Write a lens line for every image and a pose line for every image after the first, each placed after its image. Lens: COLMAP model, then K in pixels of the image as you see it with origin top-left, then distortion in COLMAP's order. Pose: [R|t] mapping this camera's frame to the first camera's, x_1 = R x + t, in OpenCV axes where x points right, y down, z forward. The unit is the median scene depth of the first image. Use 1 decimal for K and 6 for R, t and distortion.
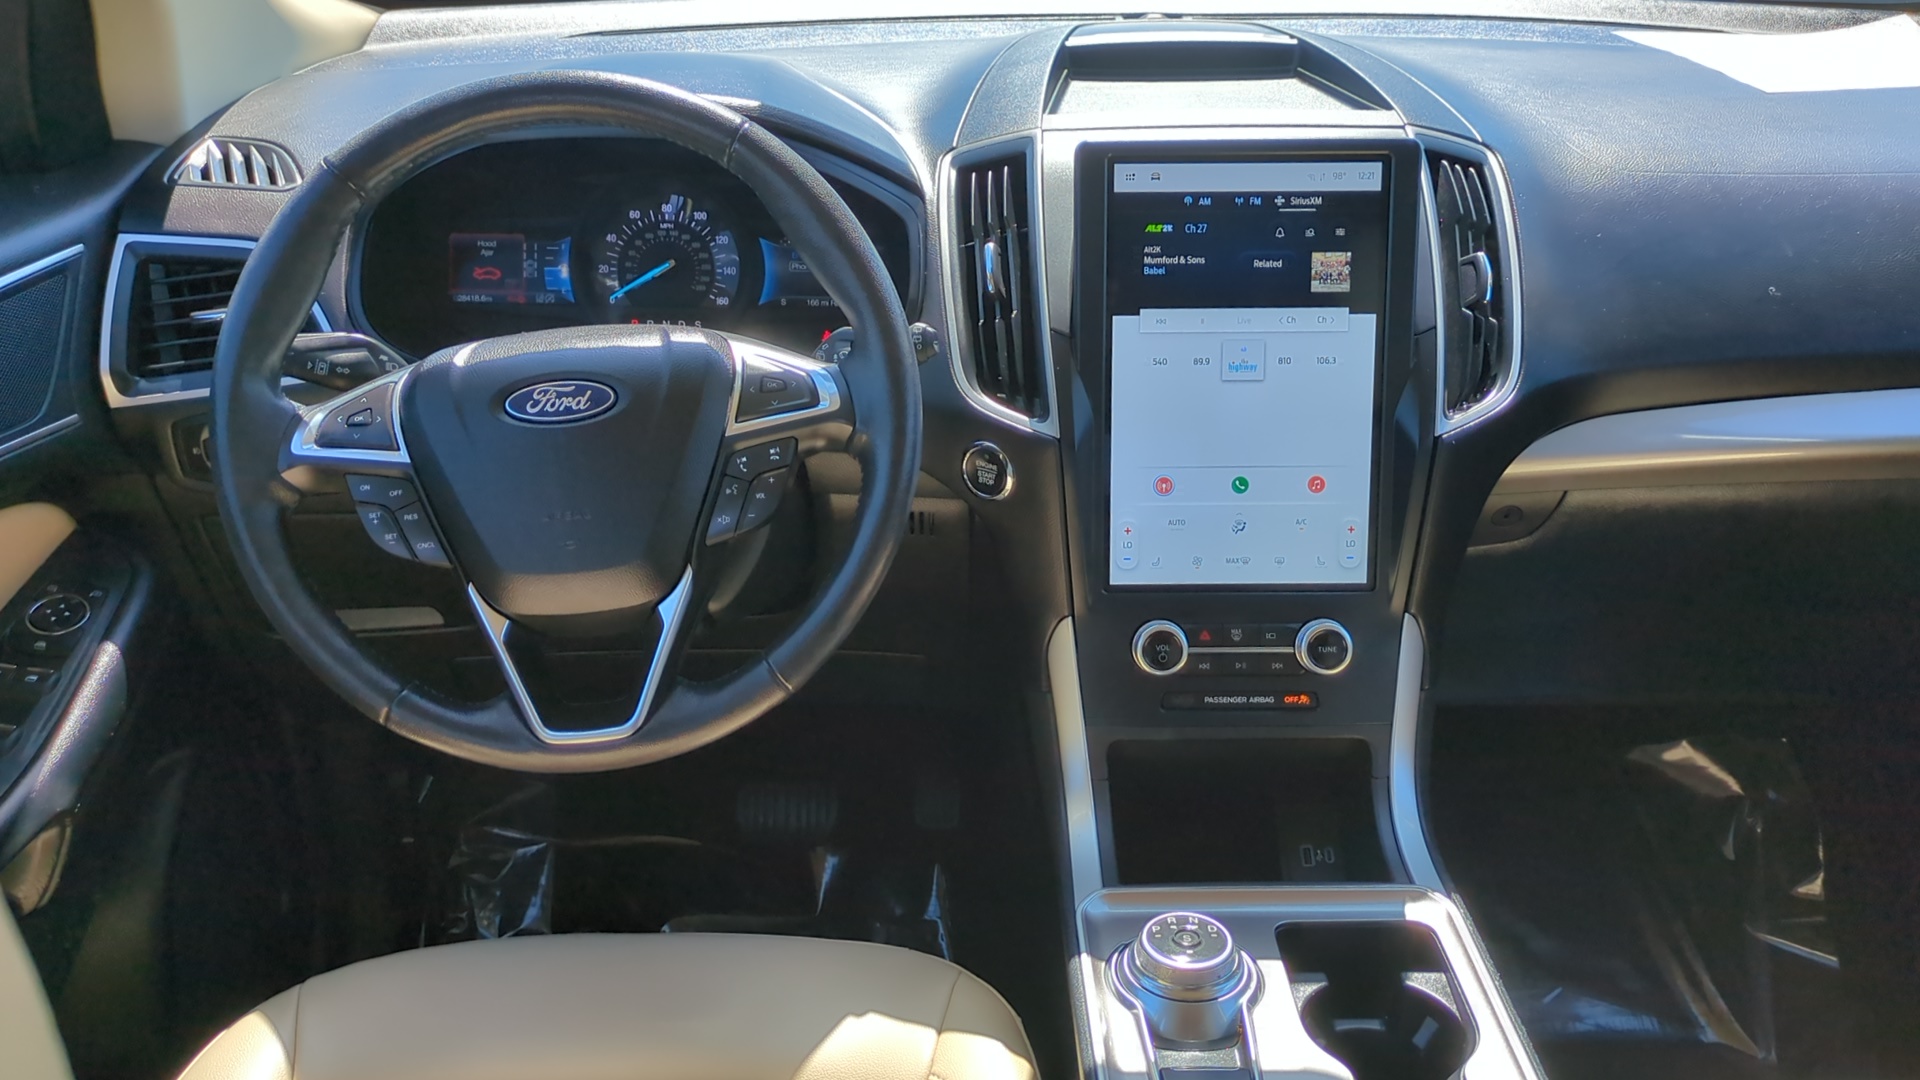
lens RADIAL K [[1658.6, 0, 957.1], [0, 1658.6, 547.3], [0, 0, 1]] dist [0.059141, -0.071832]
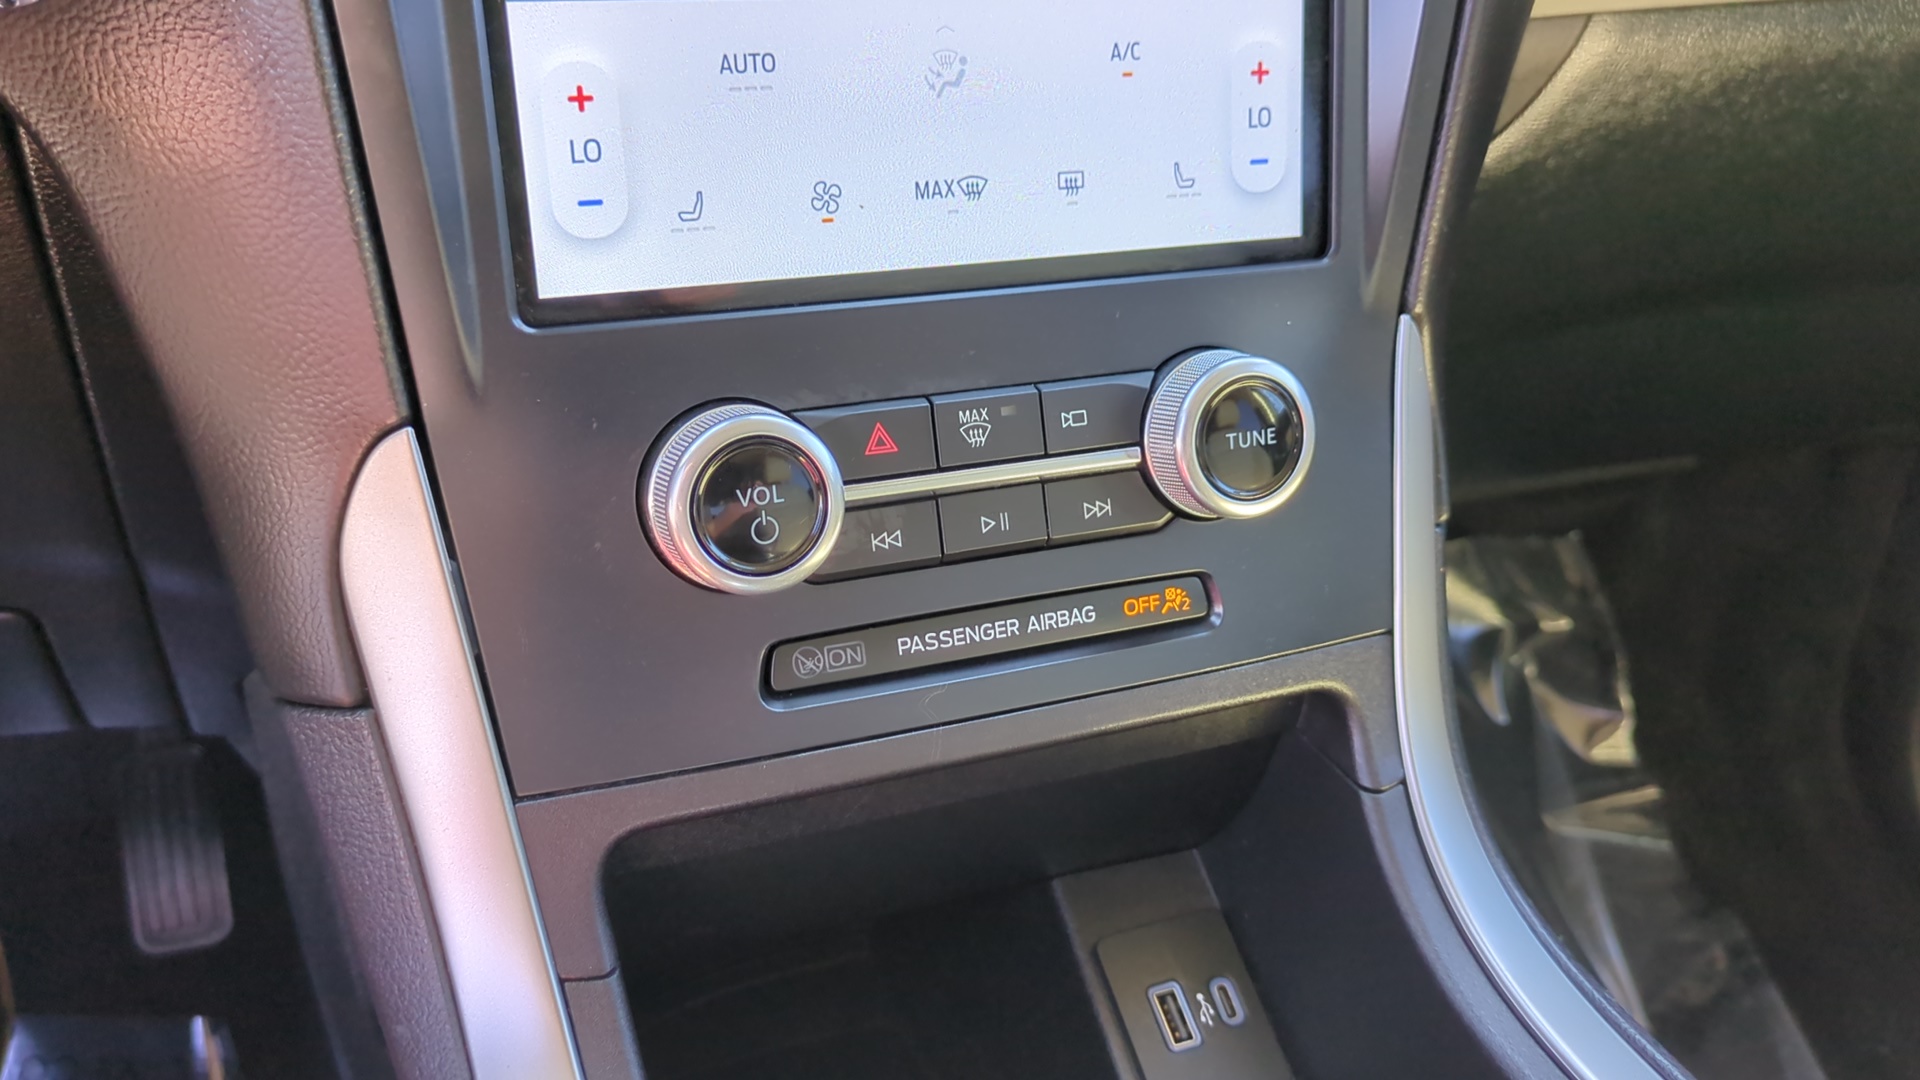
lens RADIAL K [[1658.6, 0, 974.4], [0, 1658.6, 536.7], [0, 0, 1]] dist [0.059141, -0.071832]
pose [[0.922473, -0.130801, 0.363228, 0.052333], [0.103743, 0.990235, 0.093120, 0.043976], [-0.371861, -0.048218, 0.927035, 0.710321]]
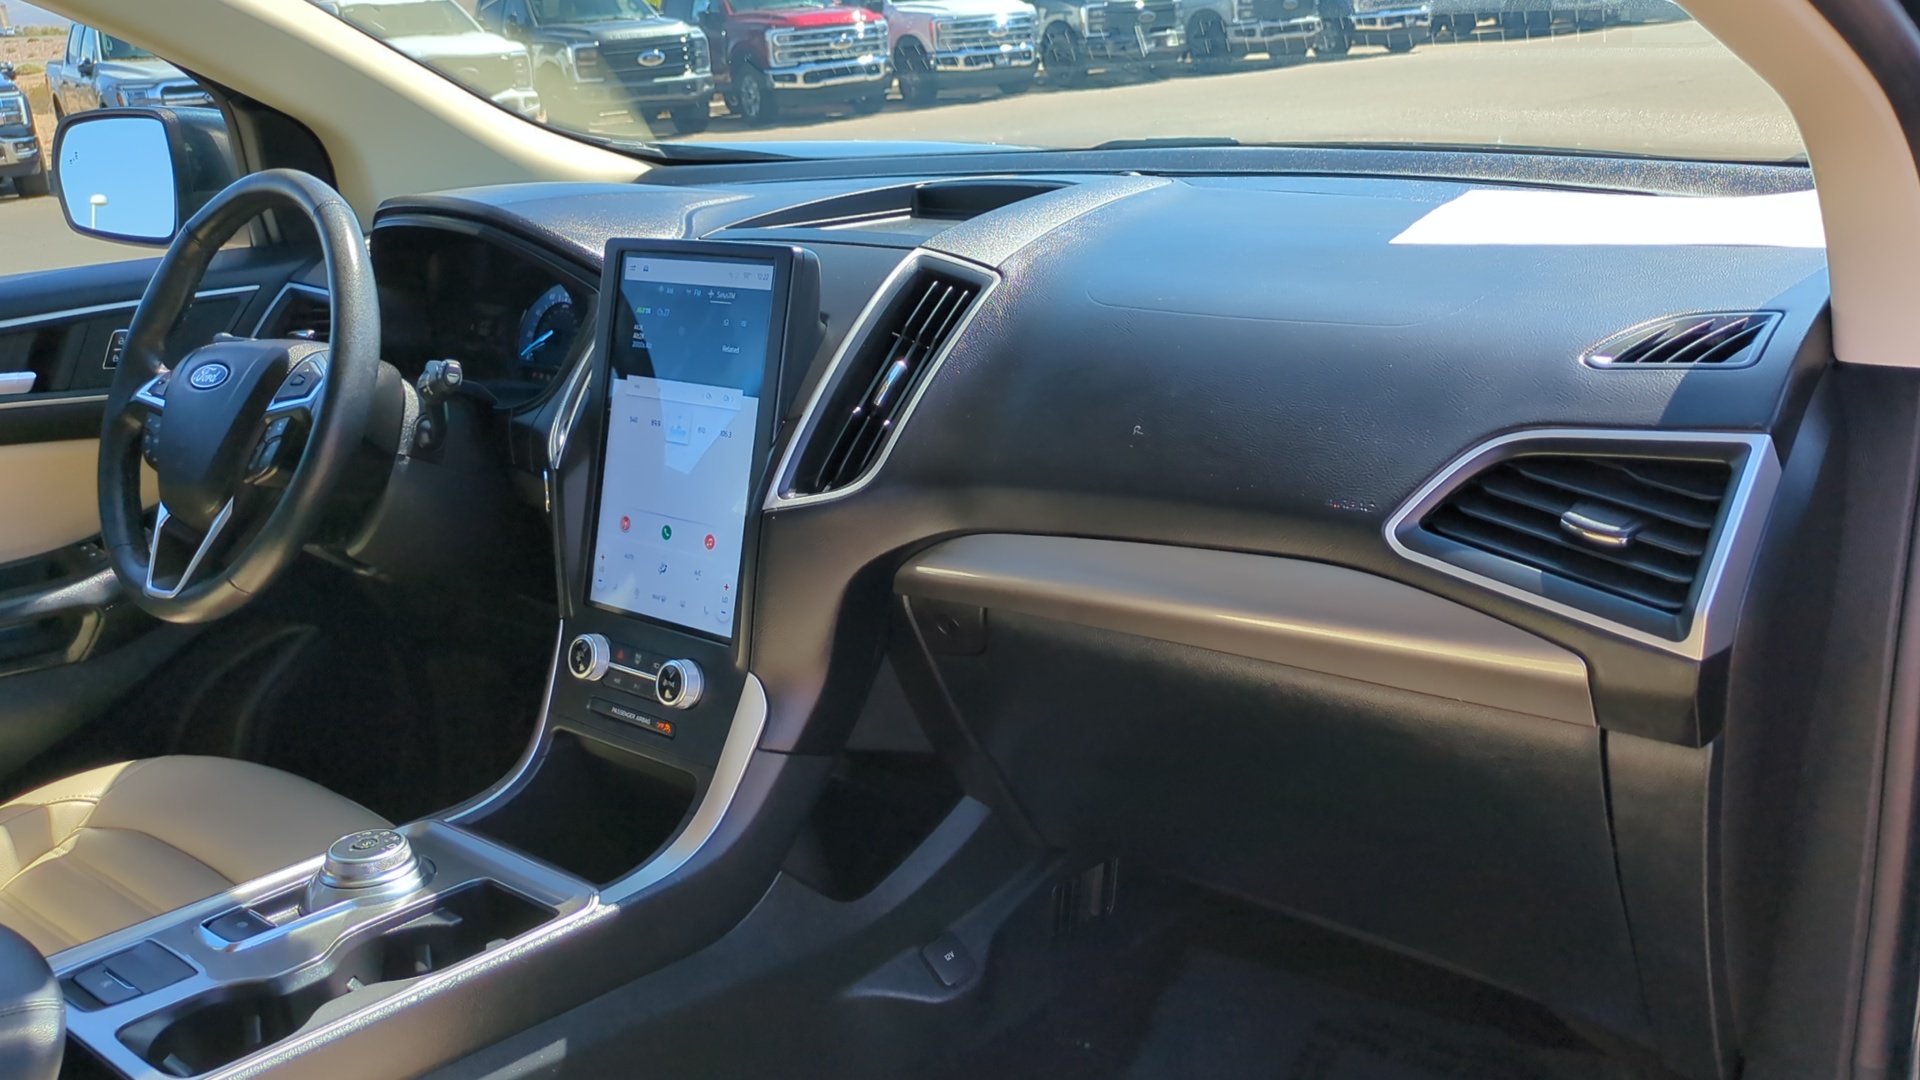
lens RADIAL K [[1658.6, 0, 955.2], [0, 1658.6, 520.1], [0, 0, 1]] dist [0.059141, -0.071832]
pose [[0.743870, 0.144476, -0.652522, 1.069359], [-0.227772, 0.972707, -0.044290, -0.040220], [0.628313, 0.181573, 0.756475, 0.248563]]
